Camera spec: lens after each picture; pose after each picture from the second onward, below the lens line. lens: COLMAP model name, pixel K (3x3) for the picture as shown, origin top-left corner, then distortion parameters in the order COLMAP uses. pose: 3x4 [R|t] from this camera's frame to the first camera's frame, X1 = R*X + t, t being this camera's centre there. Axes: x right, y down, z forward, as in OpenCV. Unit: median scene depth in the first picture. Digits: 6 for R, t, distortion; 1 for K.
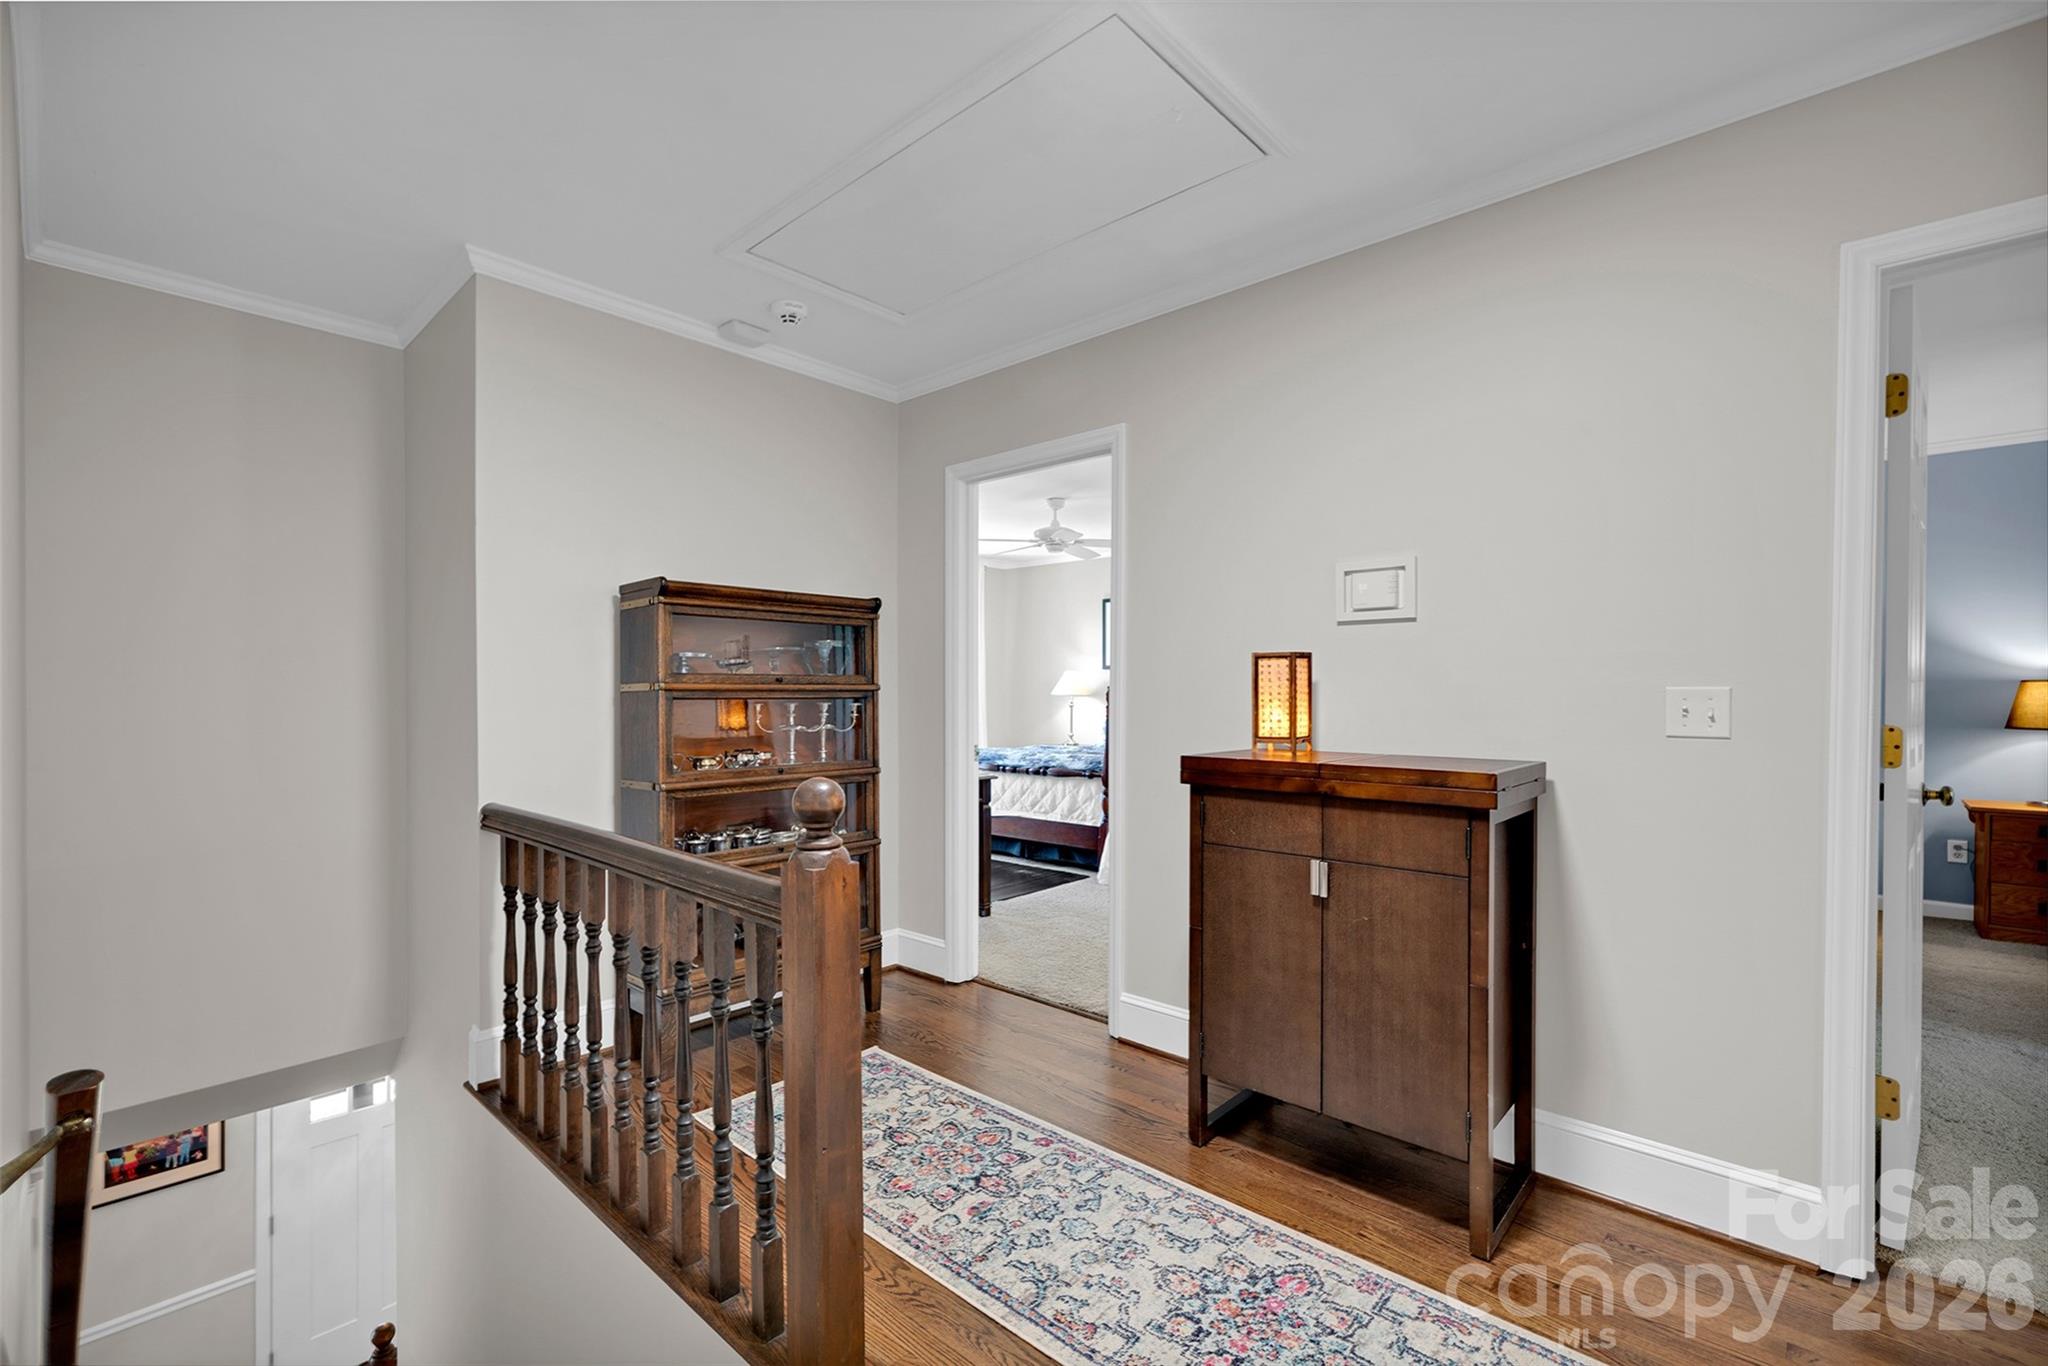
lens RADIAL K [[899.0, 0, 1012.5], [0, 899.0, 689.1], [0, 0, 1]] dist [0.002234, 0.001303]
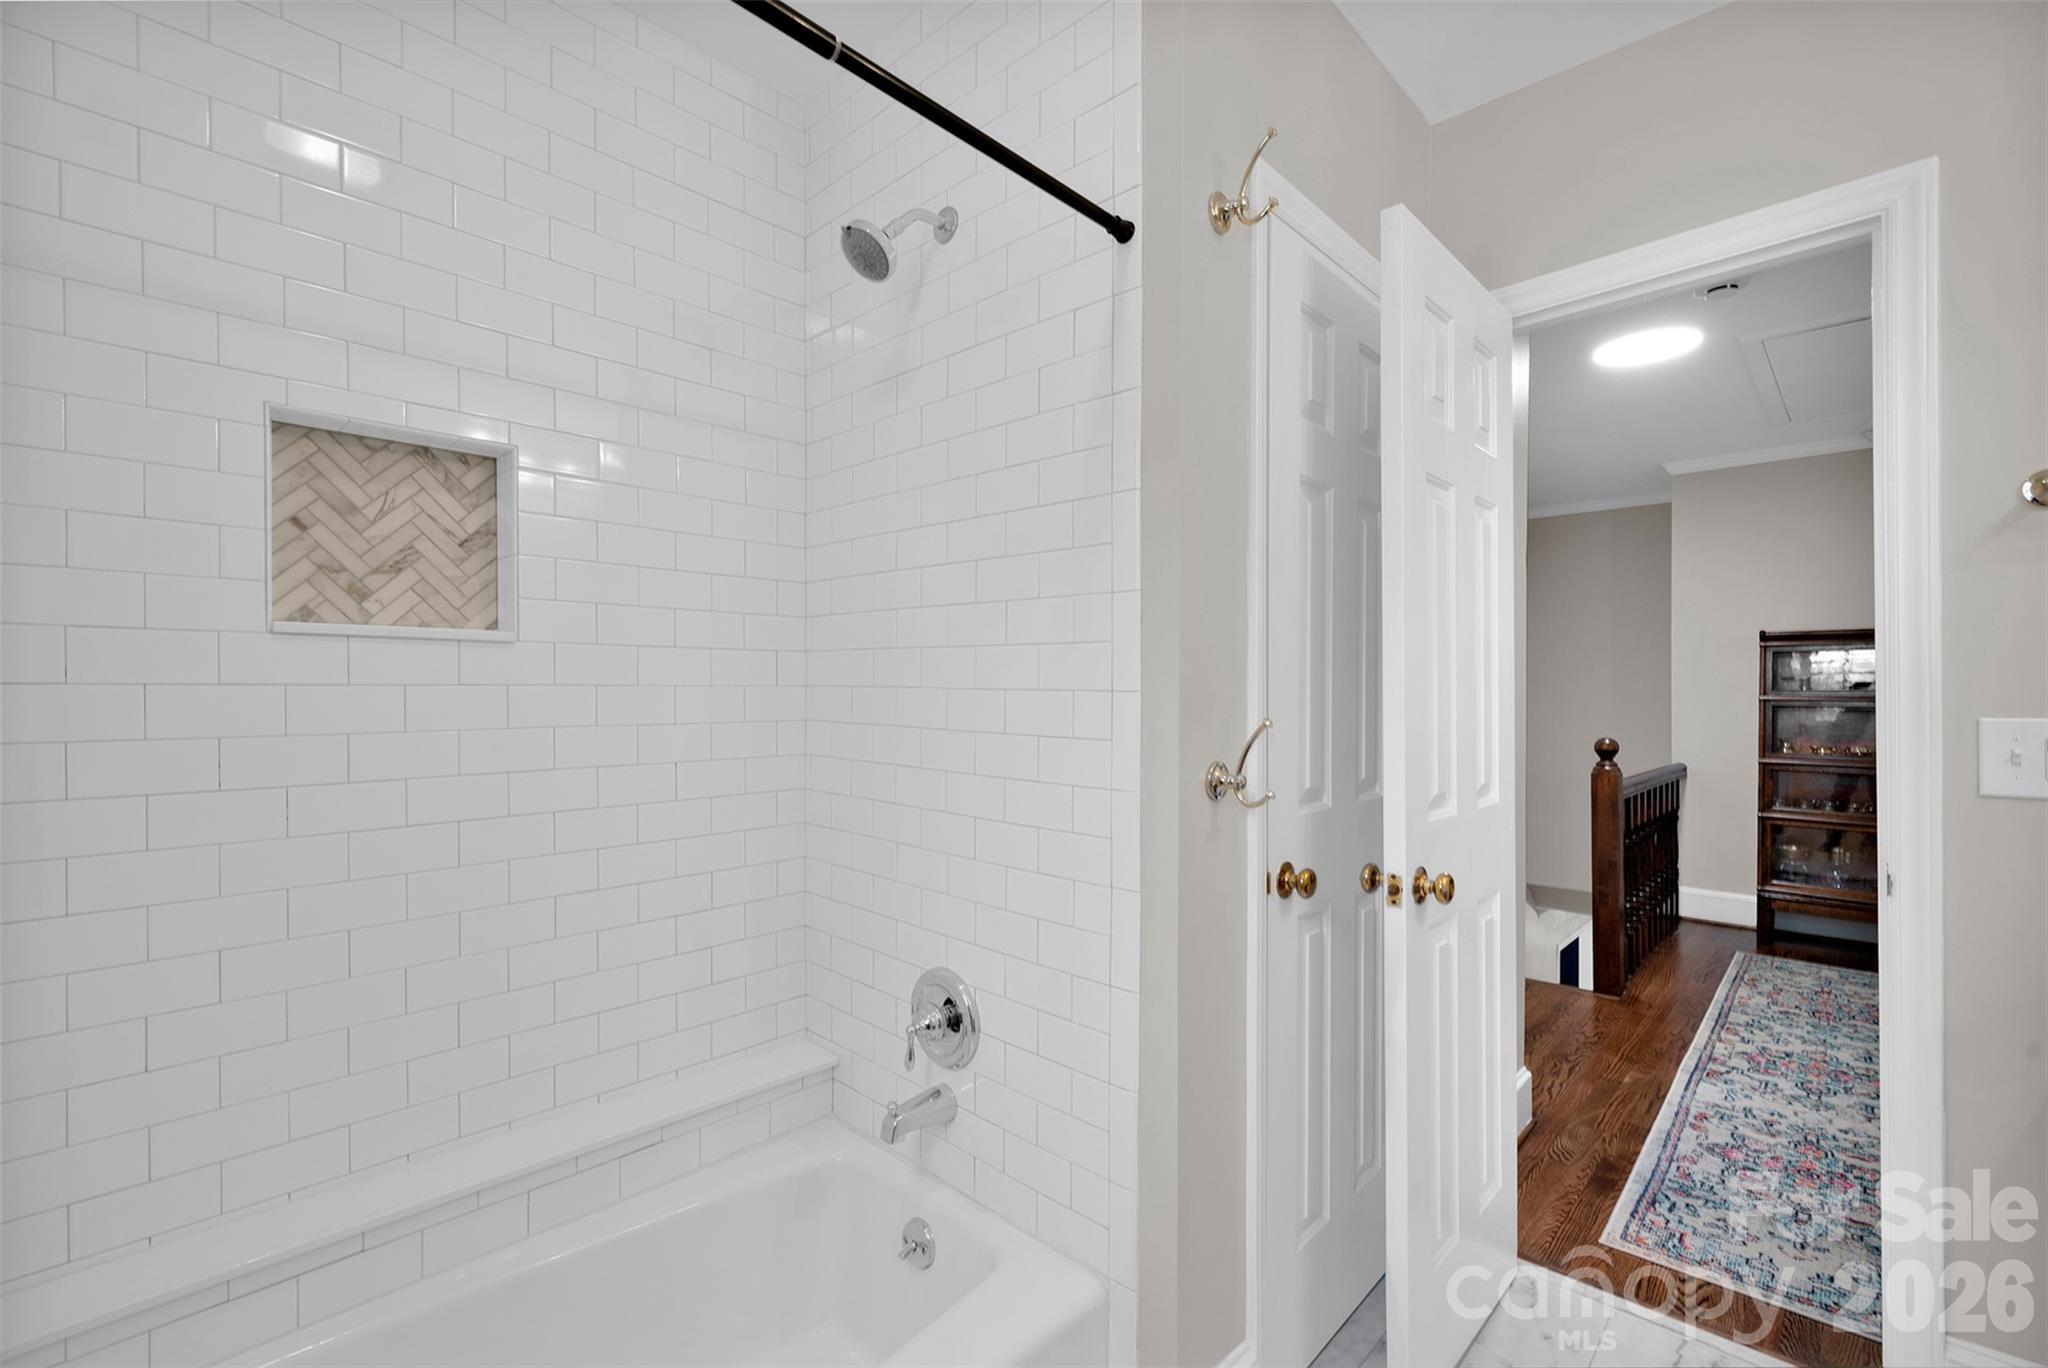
lens RADIAL K [[899.0, 0, 1019.2], [0, 899.0, 691.3], [0, 0, 1]] dist [0.002234, 0.001303]
pose [[-0.012546, -0.006033, -0.999903, 0.896649], [-0.005534, 0.999967, -0.005964, -0.000184], [0.999906, 0.005459, -0.012579, -0.222766]]
